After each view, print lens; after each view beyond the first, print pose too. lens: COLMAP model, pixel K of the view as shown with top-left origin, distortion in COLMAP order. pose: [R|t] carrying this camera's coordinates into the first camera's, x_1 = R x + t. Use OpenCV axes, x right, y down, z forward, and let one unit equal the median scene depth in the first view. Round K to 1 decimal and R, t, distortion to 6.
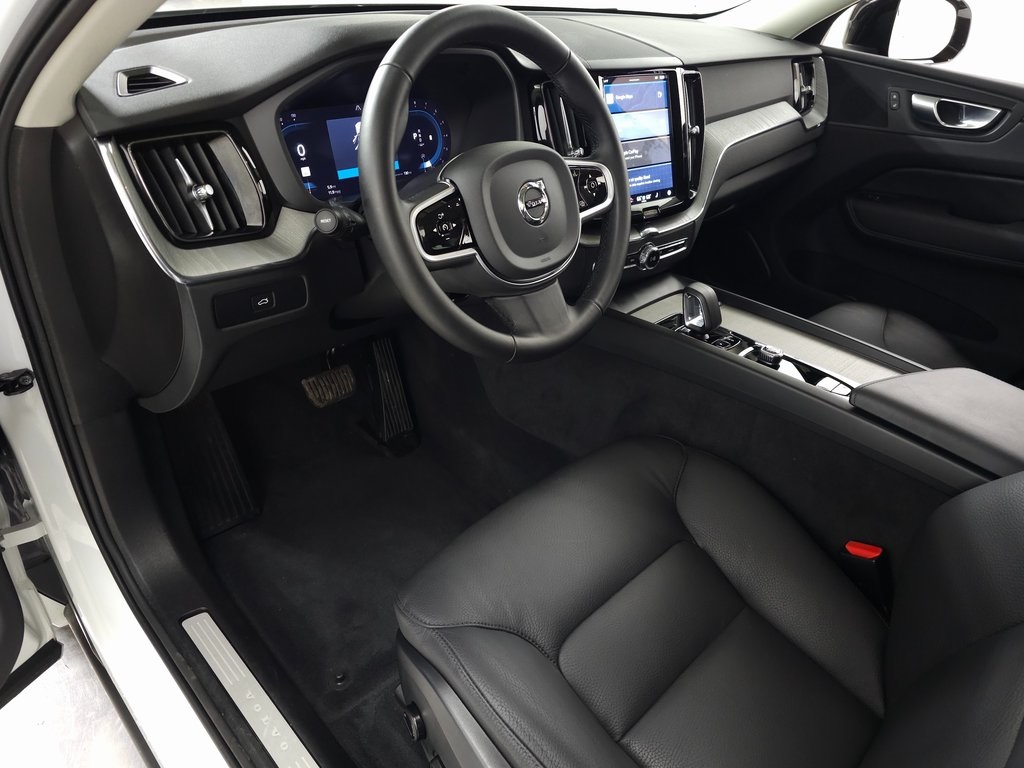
lens RADIAL K [[685.9, 0, 512.0], [0, 685.9, 384.0], [0, 0, 1]] dist [0.001618, -0.003867]
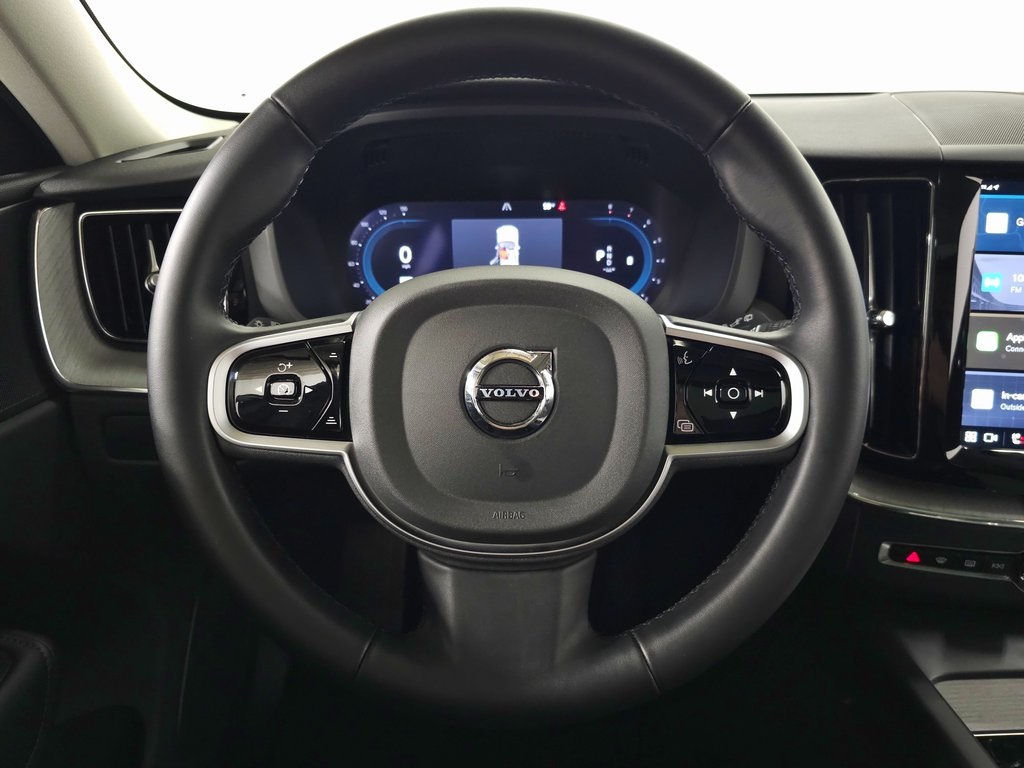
lens RADIAL K [[697.8, 0, 500.9], [0, 697.8, 381.5], [0, 0, 1]] dist [0.028901, -0.052246]
pose [[0.697237, 0.216317, -0.683424, 0.242551], [-0.333224, 0.941920, -0.041823, -0.171203], [0.634683, 0.256894, 0.728823, 0.440148]]
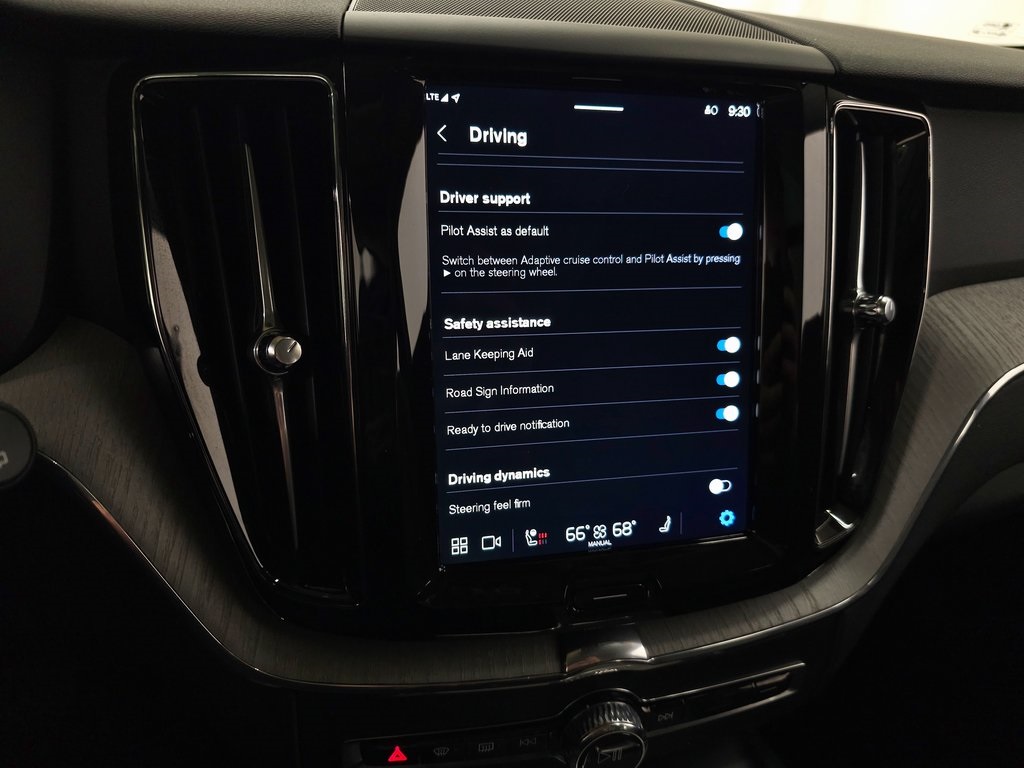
lens RADIAL K [[684.1, 0, 510.5], [0, 684.1, 376.5], [0, 0, 1]] dist [-0.001565, 0.000415]
pose [[0.913413, 0.166558, -0.371395, 0.253918], [-0.219892, 0.969759, -0.105901, -0.299289], [0.342525, 0.178398, 0.922416, 0.743005]]
